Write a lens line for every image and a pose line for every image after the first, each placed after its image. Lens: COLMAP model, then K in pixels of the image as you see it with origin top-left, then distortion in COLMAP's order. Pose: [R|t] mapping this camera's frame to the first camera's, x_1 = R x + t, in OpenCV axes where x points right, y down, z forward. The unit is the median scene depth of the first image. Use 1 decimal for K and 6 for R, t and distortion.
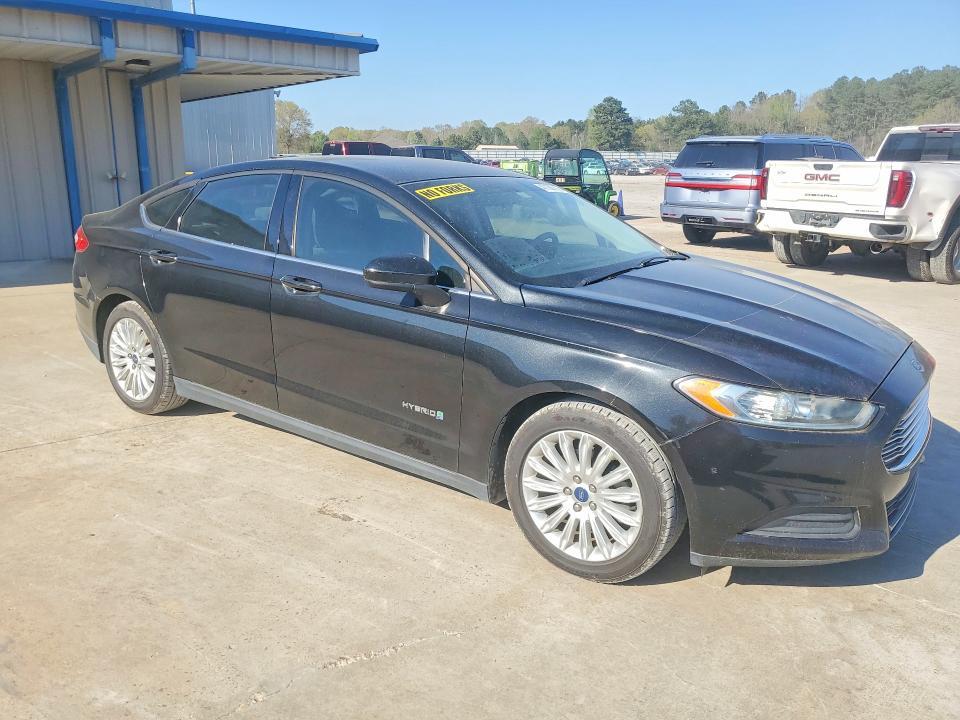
lens RADIAL K [[769.2, 0, 470.7], [0, 769.2, 363.2], [0, 0, 1]] dist [0.006855, 0.014916]
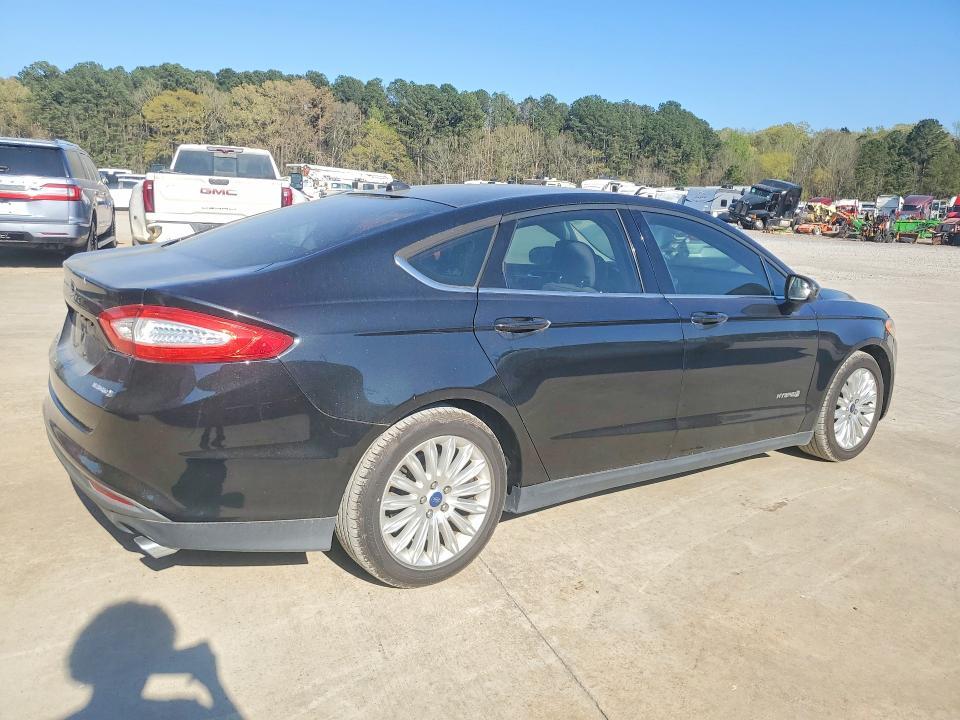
lens RADIAL K [[769.2, 0, 471.4], [0, 769.2, 356.7], [0, 0, 1]] dist [0.006855, 0.014916]
pose [[0.288051, -0.193877, 0.937784, -0.616619], [0.200358, 0.969818, 0.138958, -0.124896], [-0.936421, 0.147866, 0.318202, 0.469766]]
